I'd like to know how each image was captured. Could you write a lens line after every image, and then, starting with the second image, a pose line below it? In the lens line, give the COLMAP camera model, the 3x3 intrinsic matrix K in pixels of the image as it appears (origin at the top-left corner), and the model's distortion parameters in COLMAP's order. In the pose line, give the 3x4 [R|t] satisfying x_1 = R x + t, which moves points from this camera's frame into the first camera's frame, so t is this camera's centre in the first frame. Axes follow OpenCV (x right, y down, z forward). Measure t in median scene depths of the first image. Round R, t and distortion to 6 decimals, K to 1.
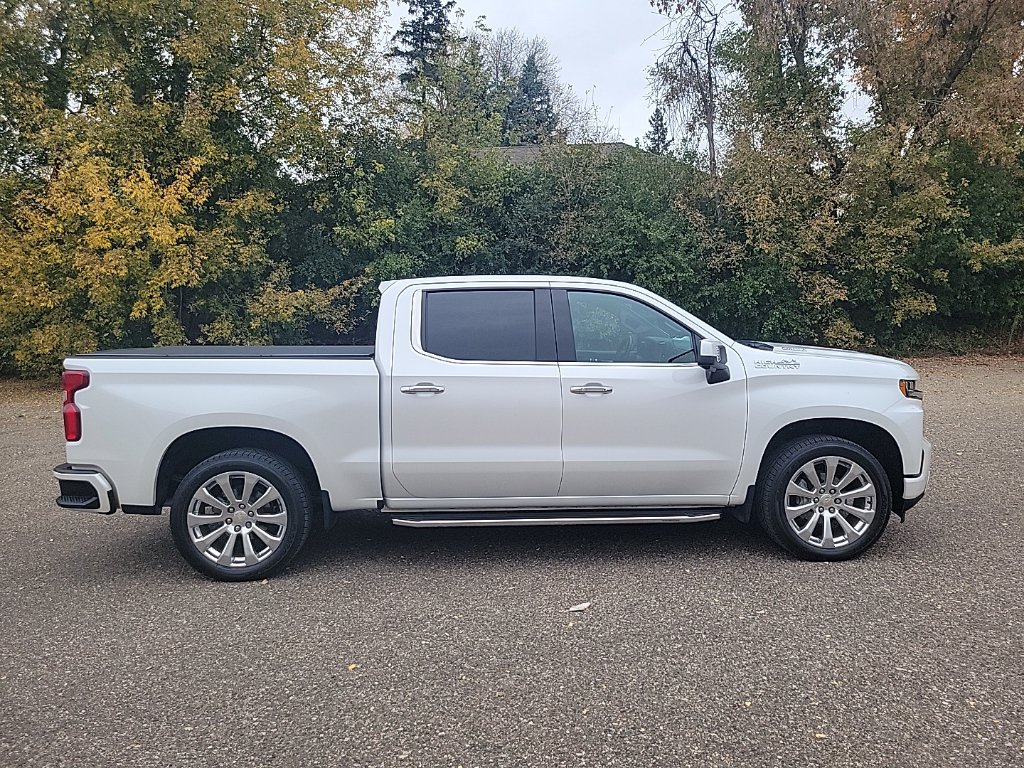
lens RADIAL K [[771.2, 0, 519.5], [0, 771.2, 365.9], [0, 0, 1]] dist [0.051136, -0.033235]
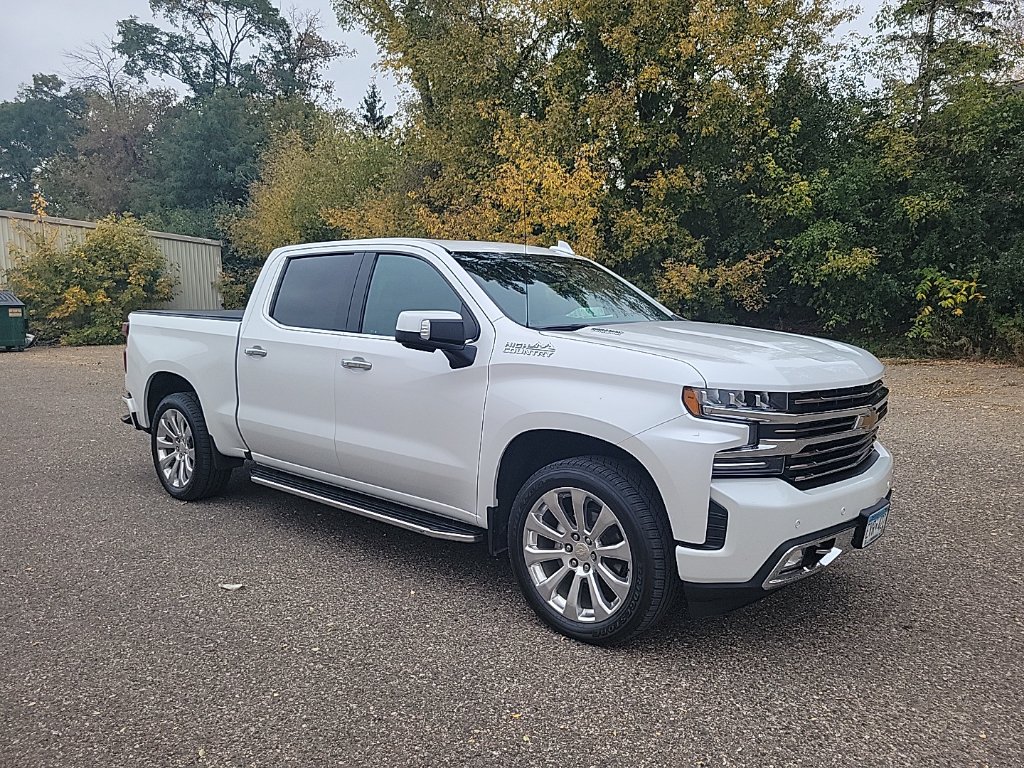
lens RADIAL K [[771.2, 0, 514.3], [0, 771.2, 374.5], [0, 0, 1]] dist [0.051136, -0.033235]
pose [[0.714408, 0.082235, -0.694880, 0.829467], [-0.057507, 0.996611, 0.058820, -0.020469], [0.697362, -0.002061, 0.716716, 0.476706]]
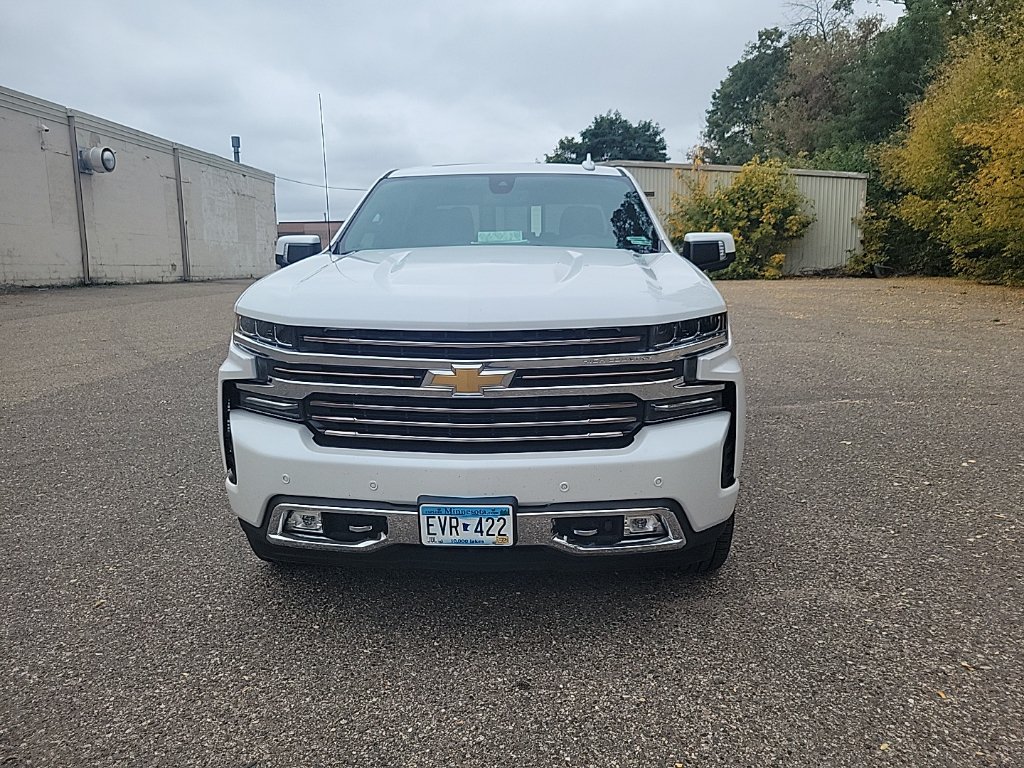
lens RADIAL K [[771.2, 0, 516.8], [0, 771.2, 375.7], [0, 0, 1]] dist [0.051136, -0.033235]
pose [[-0.104580, 0.183777, -0.977389, 1.060480], [-0.055243, 0.980187, 0.190214, -0.057180], [0.992981, 0.073886, -0.092355, 1.287333]]
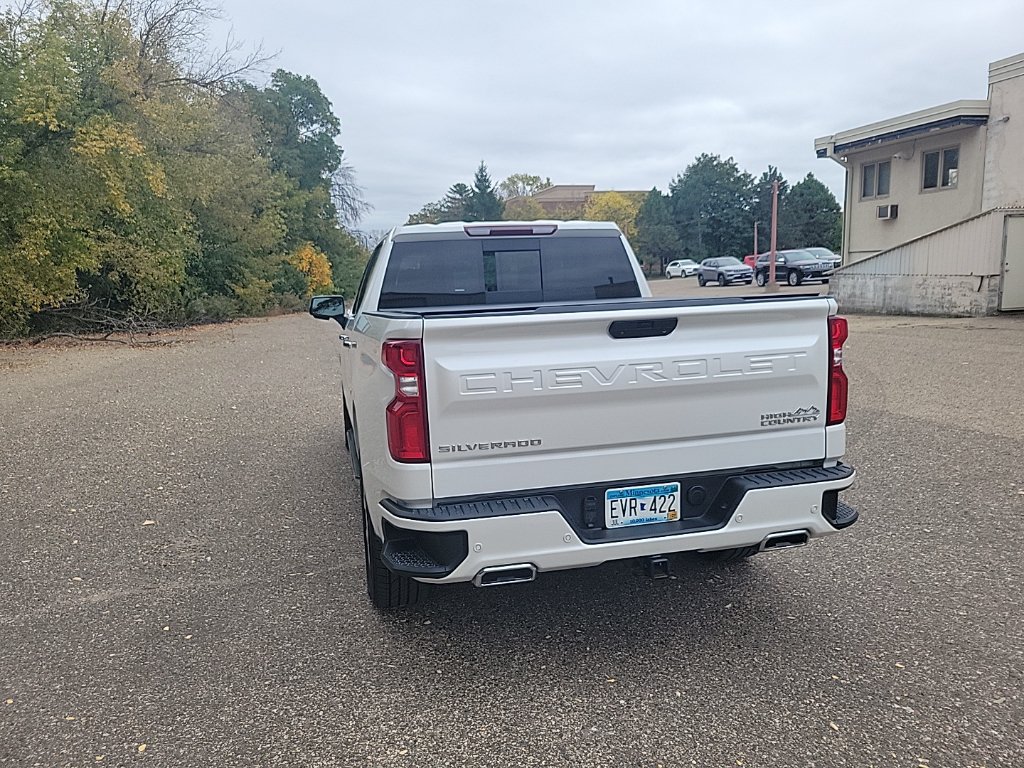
lens RADIAL K [[771.2, 0, 518.1], [0, 771.2, 380.7], [0, 0, 1]] dist [0.051136, -0.033235]
pose [[-0.184224, -0.102128, 0.977564, -1.125904], [0.103239, 0.987075, 0.122577, -0.045997], [-0.977447, 0.123505, -0.171300, 1.328541]]
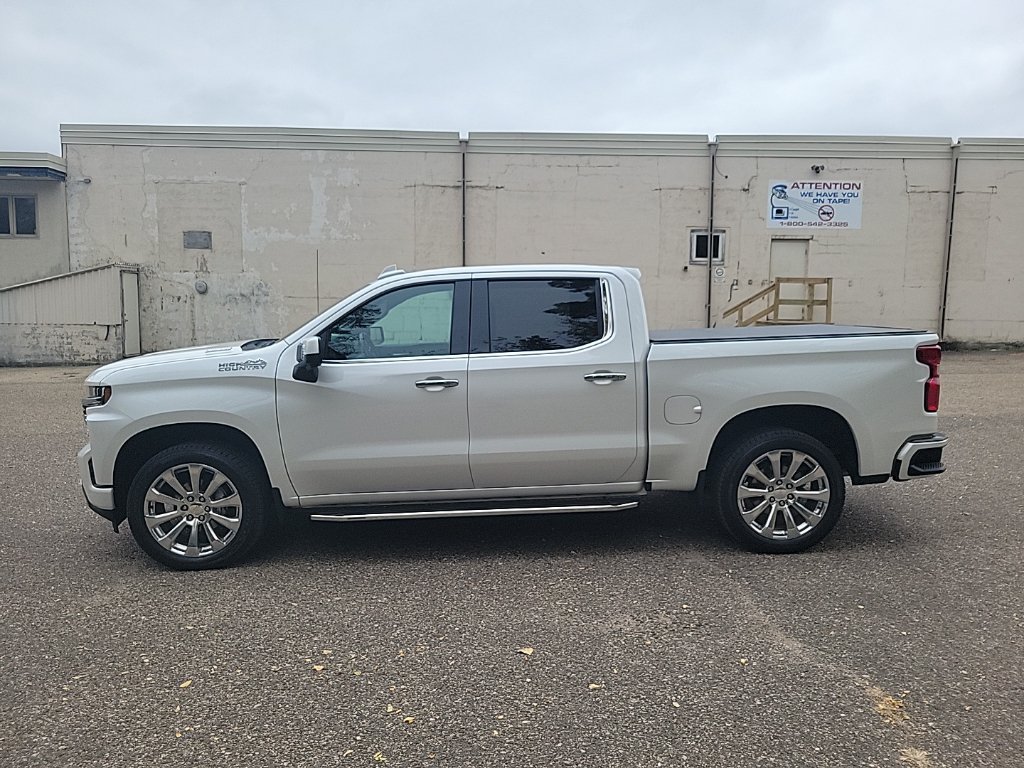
lens RADIAL K [[771.2, 0, 518.0], [0, 771.2, 383.7], [0, 0, 1]] dist [0.051136, -0.033235]
pose [[-0.999352, 0.027619, 0.023065, -0.055656], [0.031095, 0.985419, 0.167279, -0.153968], [-0.018108, 0.167888, -0.985640, 2.333706]]
